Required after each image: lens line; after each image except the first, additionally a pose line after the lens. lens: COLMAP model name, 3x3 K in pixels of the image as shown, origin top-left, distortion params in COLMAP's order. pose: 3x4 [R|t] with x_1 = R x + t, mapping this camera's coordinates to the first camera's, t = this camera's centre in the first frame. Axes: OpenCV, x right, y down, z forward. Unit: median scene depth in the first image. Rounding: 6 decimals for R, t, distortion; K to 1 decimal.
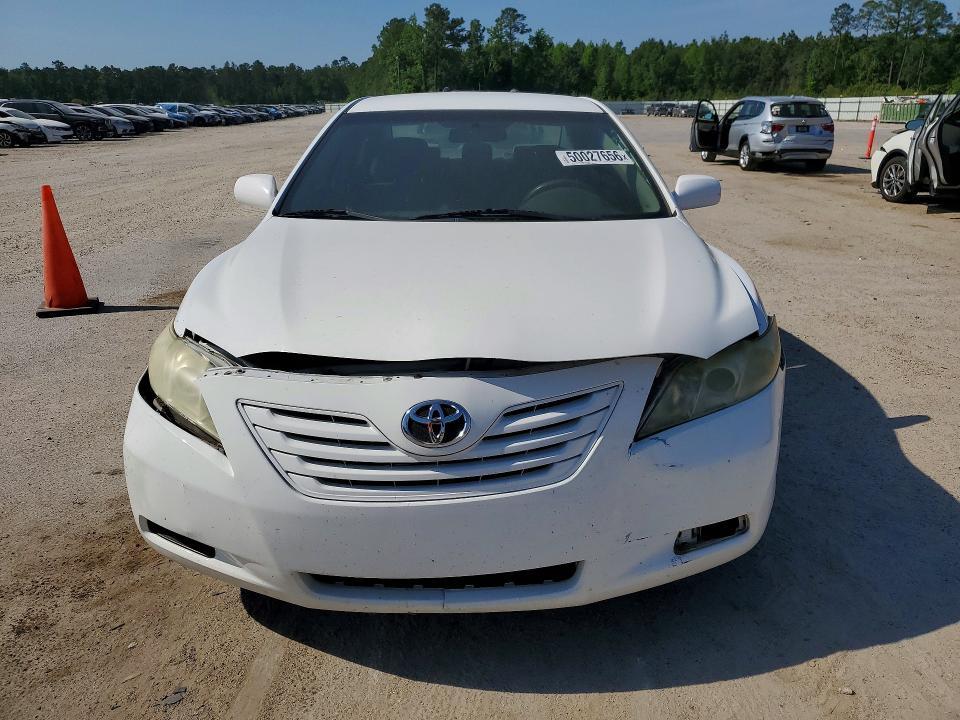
lens RADIAL K [[735.7, 0, 482.6], [0, 735.7, 357.6], [0, 0, 1]] dist [0.023683, -0.013618]
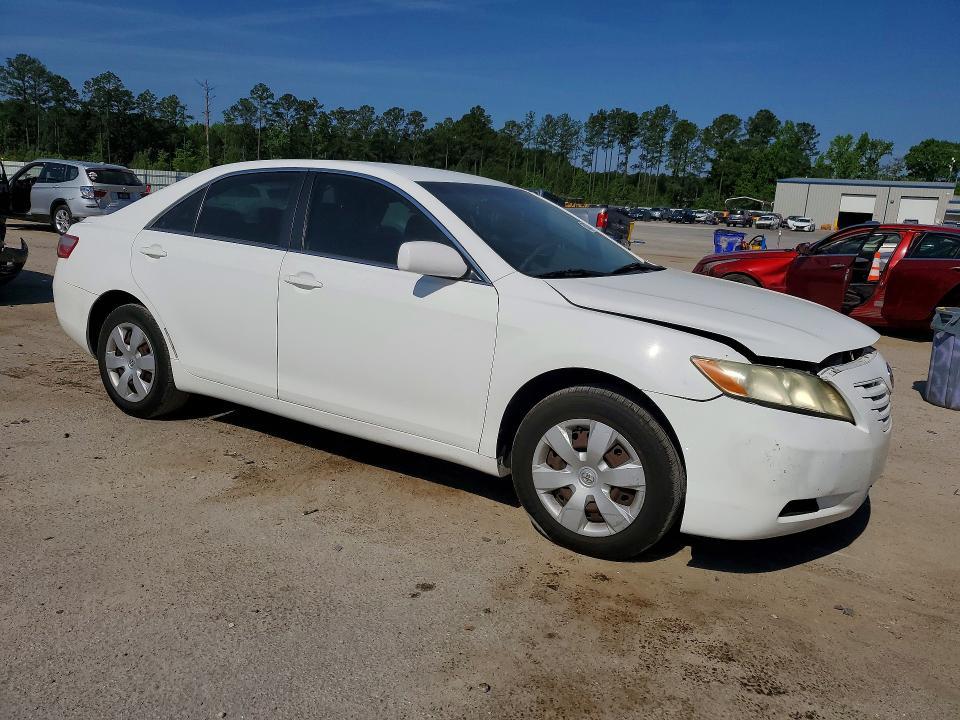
lens RADIAL K [[735.7, 0, 482.6], [0, 735.7, 366.5], [0, 0, 1]] dist [0.023683, -0.013618]
pose [[0.531738, -0.147619, 0.833944, -0.185853], [0.208156, 0.977266, 0.040265, -0.018715], [-0.820929, 0.152181, 0.550378, 0.071648]]
